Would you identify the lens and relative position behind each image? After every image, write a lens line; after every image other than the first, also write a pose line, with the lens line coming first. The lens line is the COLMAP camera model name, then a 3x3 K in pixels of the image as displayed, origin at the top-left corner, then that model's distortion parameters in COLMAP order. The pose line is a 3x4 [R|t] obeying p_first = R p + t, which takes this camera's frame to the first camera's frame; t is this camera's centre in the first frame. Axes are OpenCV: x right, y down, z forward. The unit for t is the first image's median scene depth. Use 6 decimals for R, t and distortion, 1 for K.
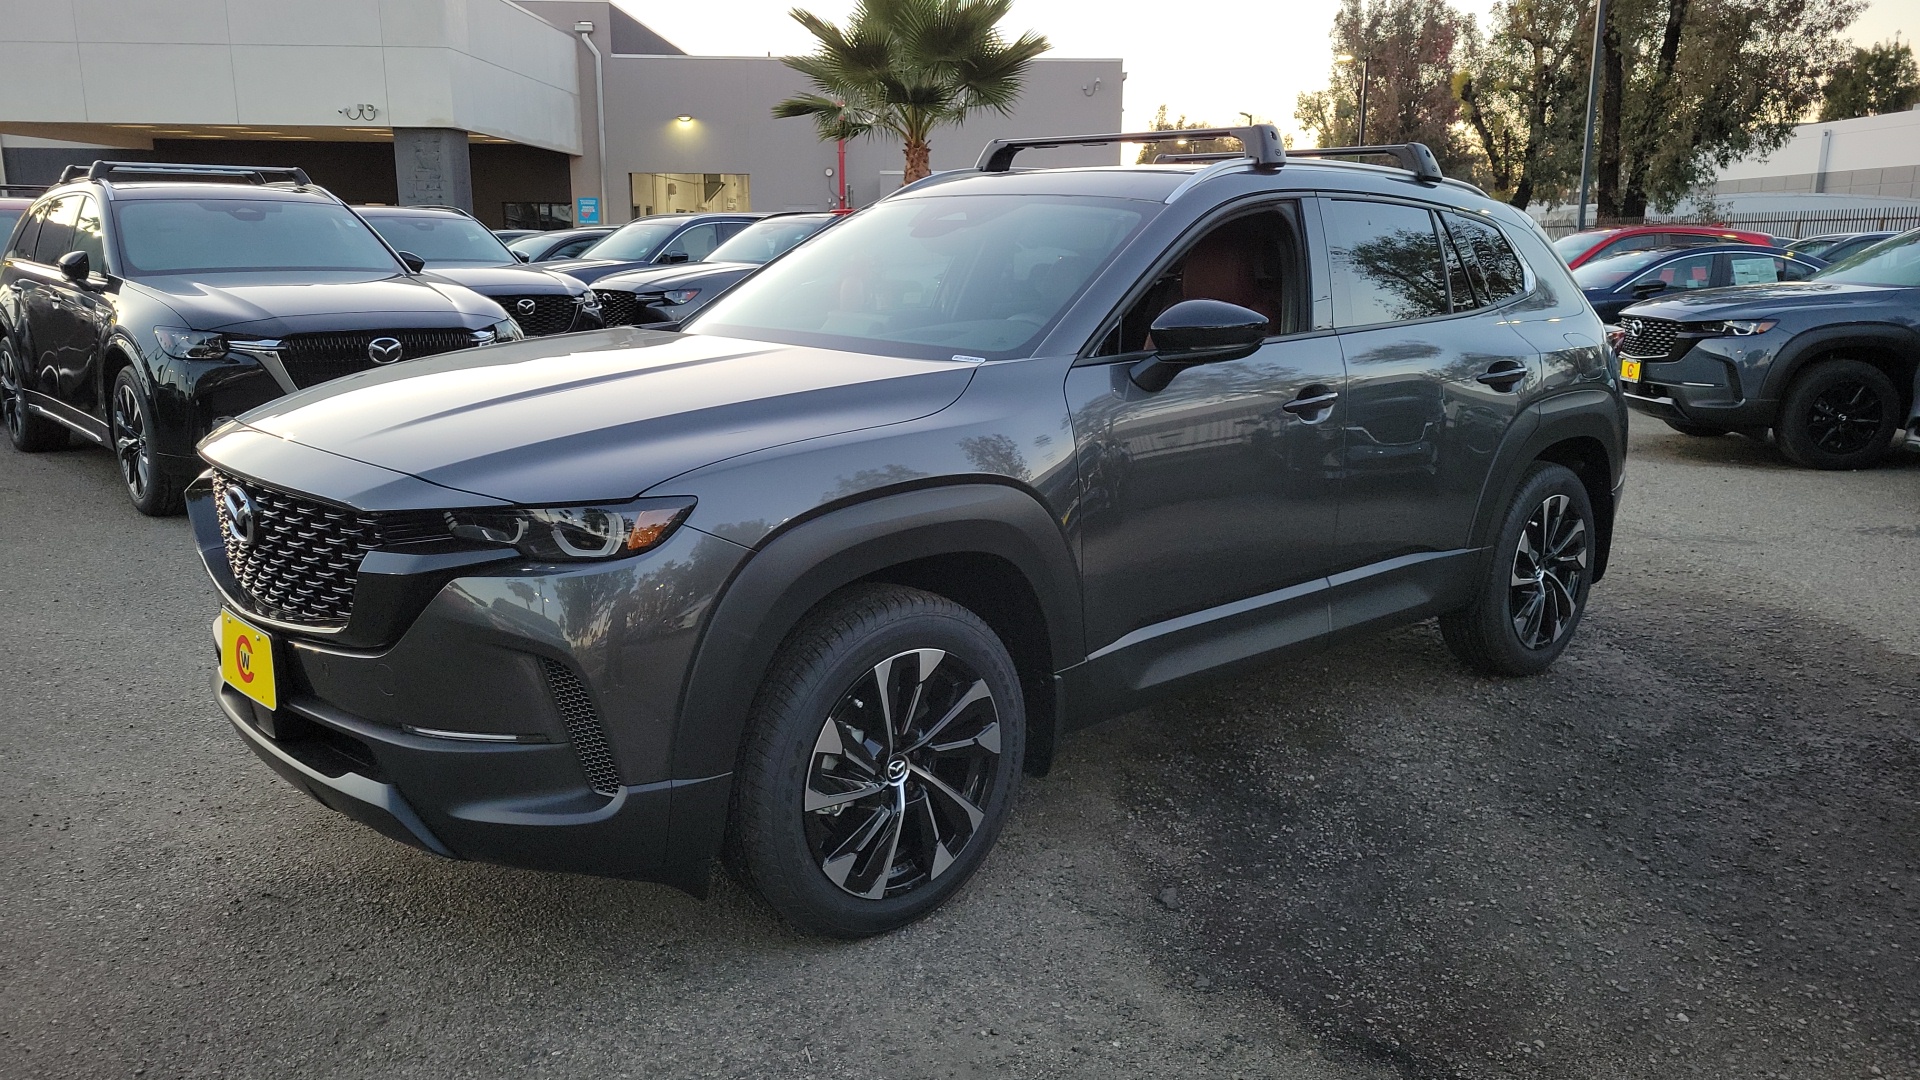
lens RADIAL K [[1450.3, 0, 955.9], [0, 1450.3, 536.0], [0, 0, 1]] dist [0.042689, -0.021335]
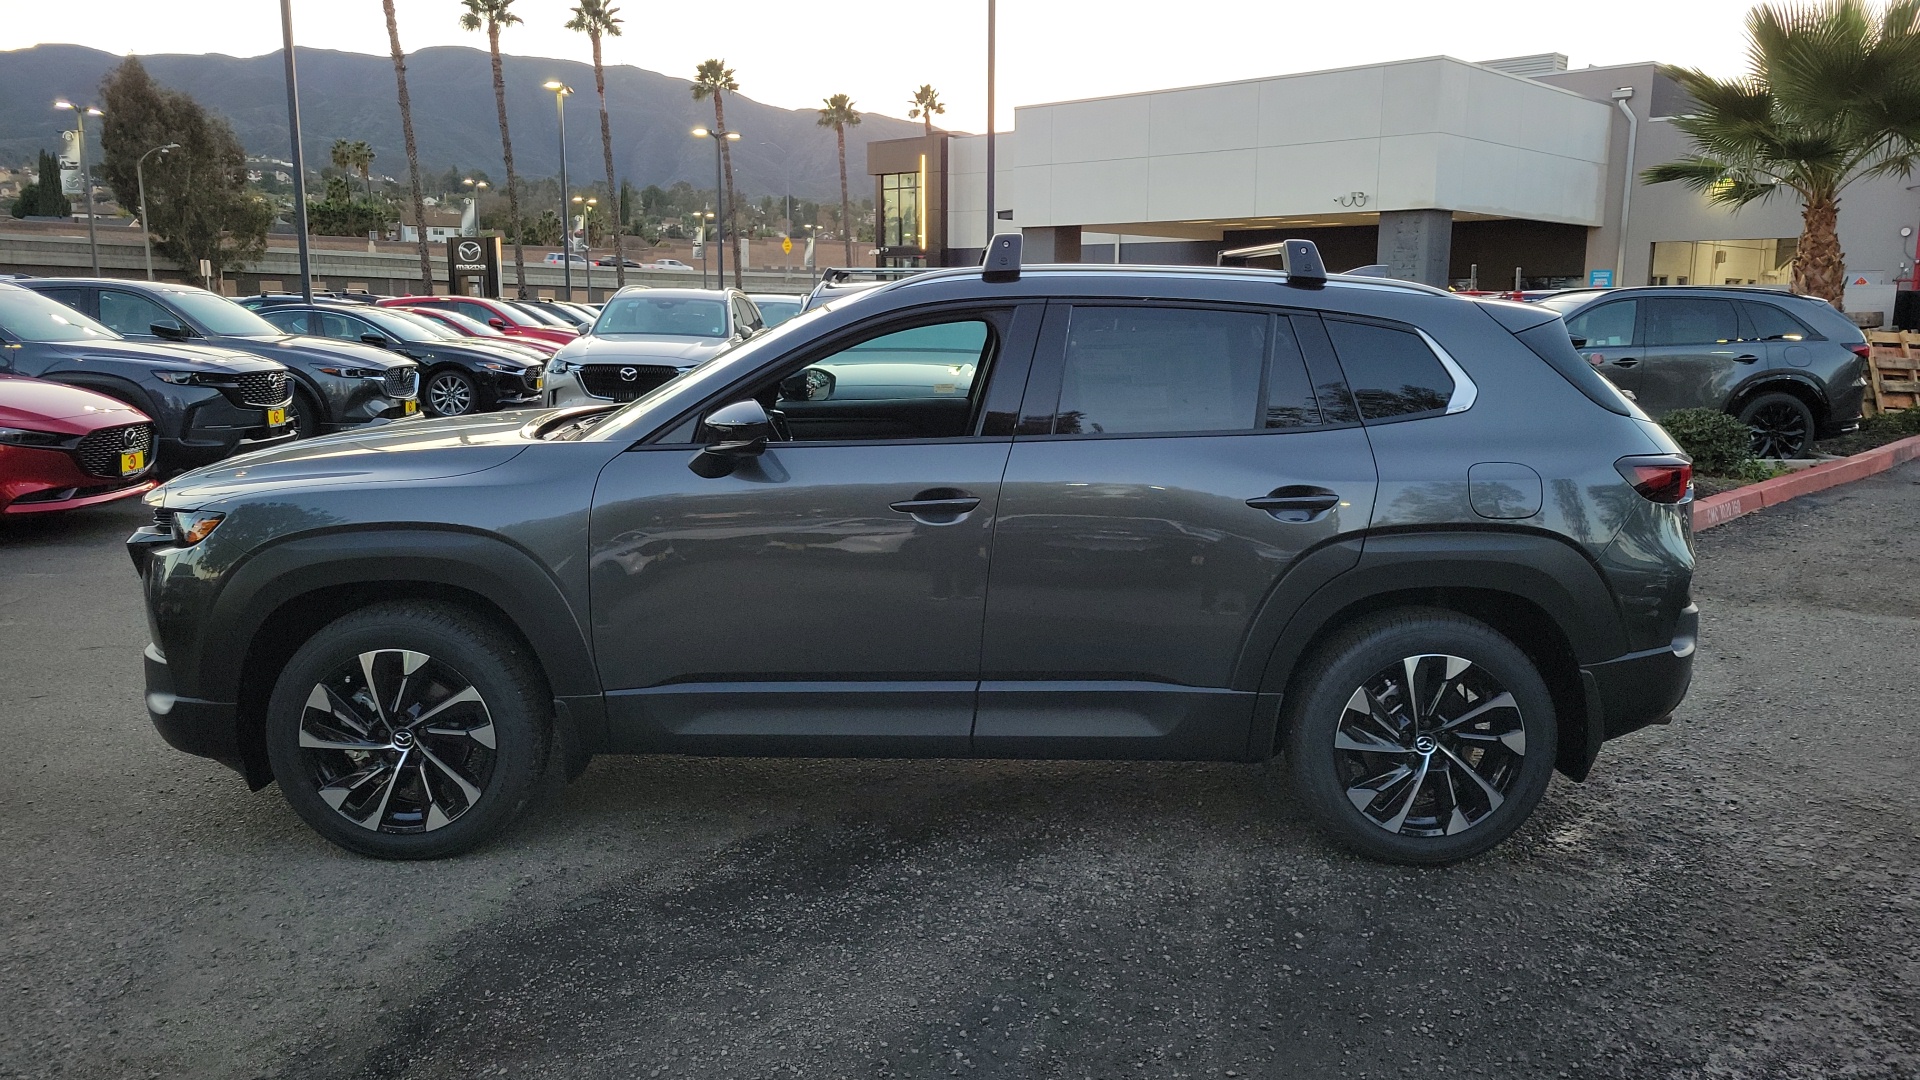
lens RADIAL K [[1450.3, 0, 970.6], [0, 1450.3, 545.4], [0, 0, 1]] dist [0.042689, -0.021335]
pose [[0.737982, 0.105505, -0.666521, 0.879457], [-0.132720, 0.991104, 0.009934, -0.070888], [0.661640, 0.081129, 0.745420, 0.238675]]
